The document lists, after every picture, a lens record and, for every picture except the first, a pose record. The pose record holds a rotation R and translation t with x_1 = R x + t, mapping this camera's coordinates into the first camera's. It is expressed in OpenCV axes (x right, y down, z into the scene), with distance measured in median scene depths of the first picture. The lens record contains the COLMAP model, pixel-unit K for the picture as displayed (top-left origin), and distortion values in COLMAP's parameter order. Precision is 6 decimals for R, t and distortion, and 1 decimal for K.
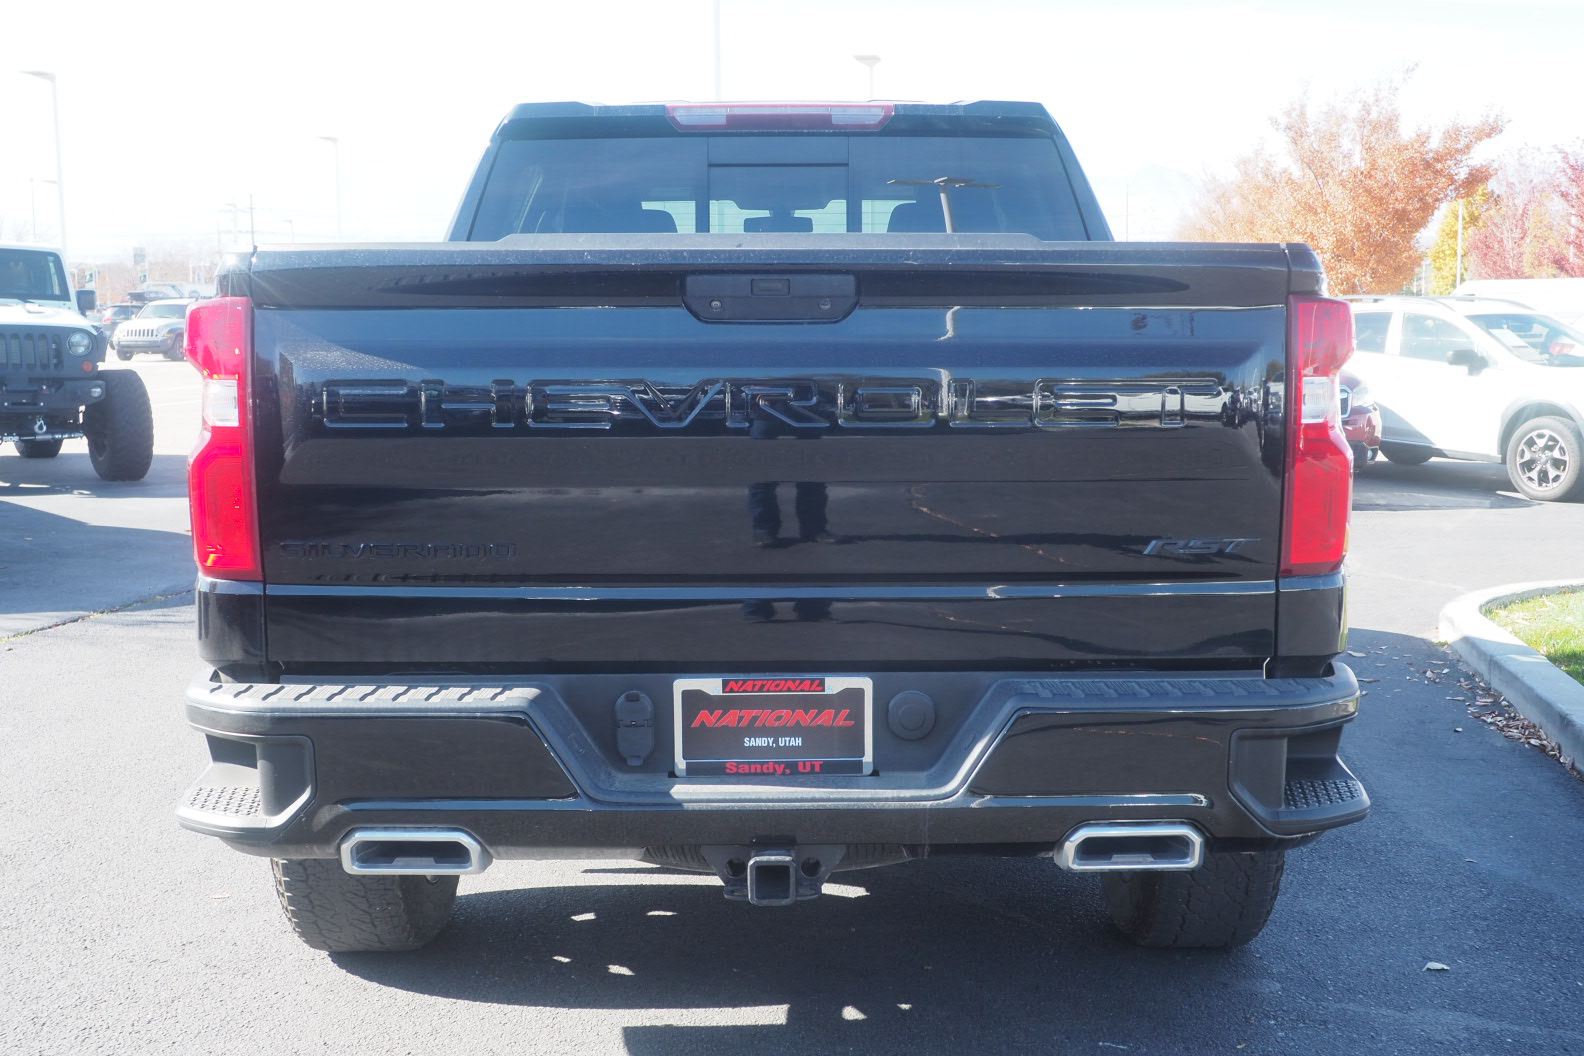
lens RADIAL K [[1498.6, 0, 792.0], [0, 1498.6, 528.0], [0, 0, 1]] dist [-0.002847, -0.003750]
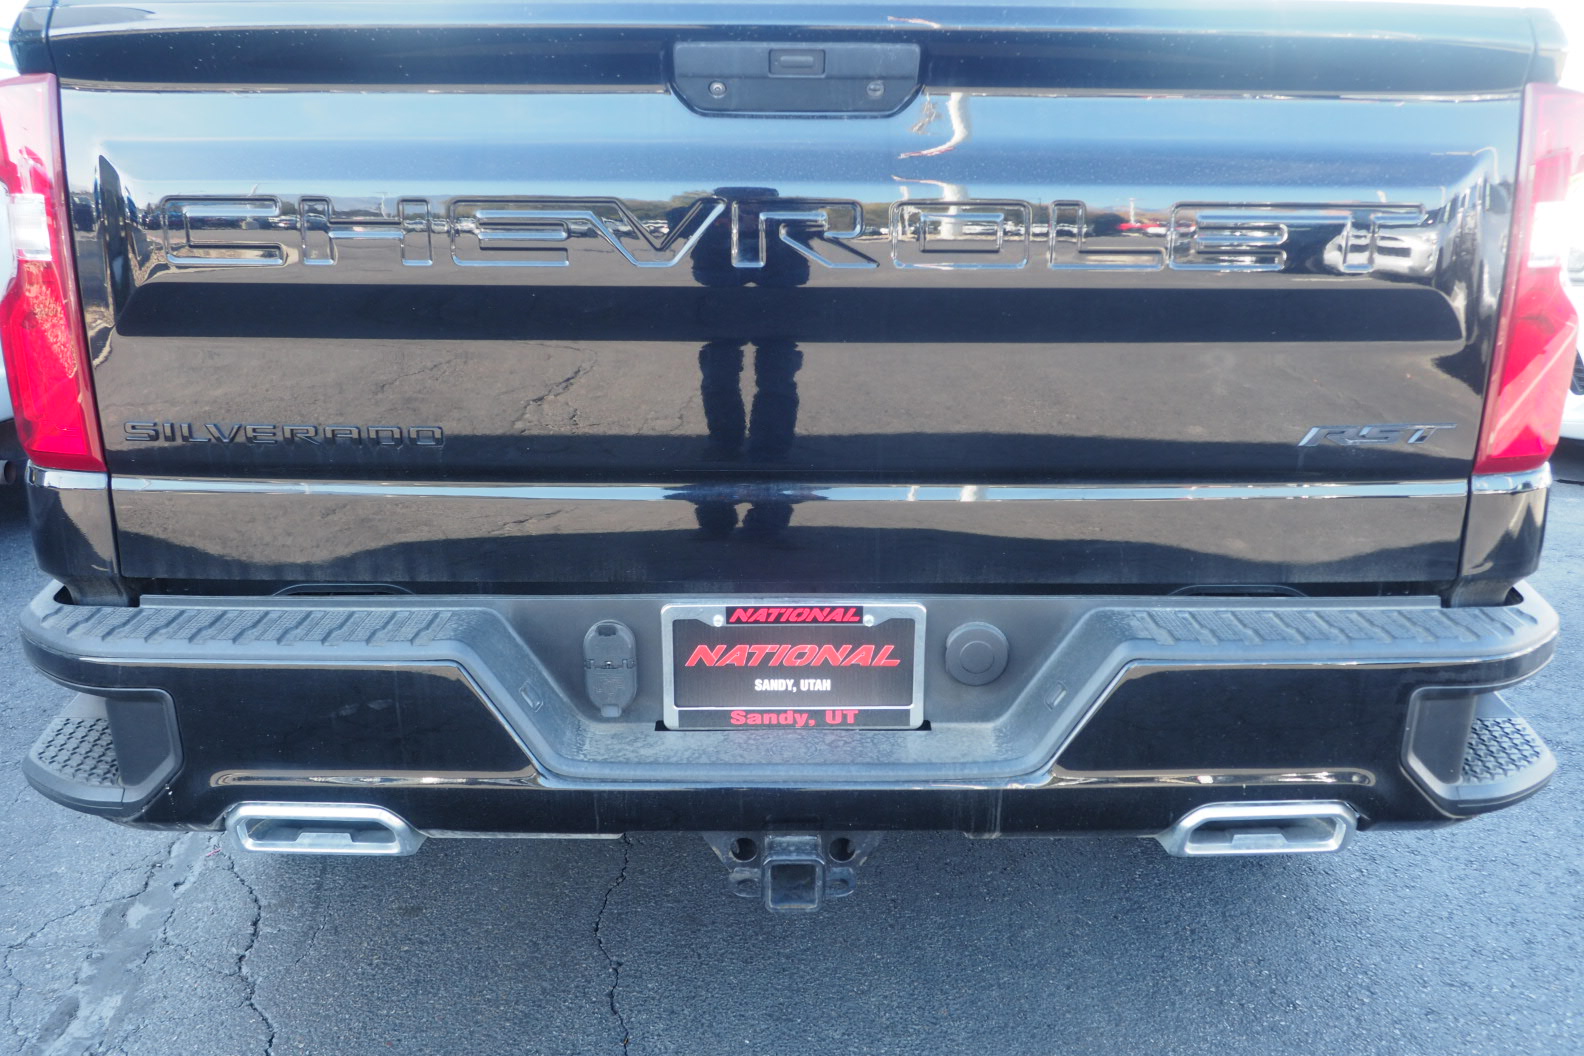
lens RADIAL K [[1363.0, 0, 792.0], [0, 1363.0, 528.0], [0, 0, 1]] dist [-0.015394, 0.001916]
pose [[0.999972, 0.006560, 0.003677, -0.016237], [-0.007017, 0.989800, 0.142290, -0.035033], [-0.002706, -0.142312, 0.989818, 0.326898]]
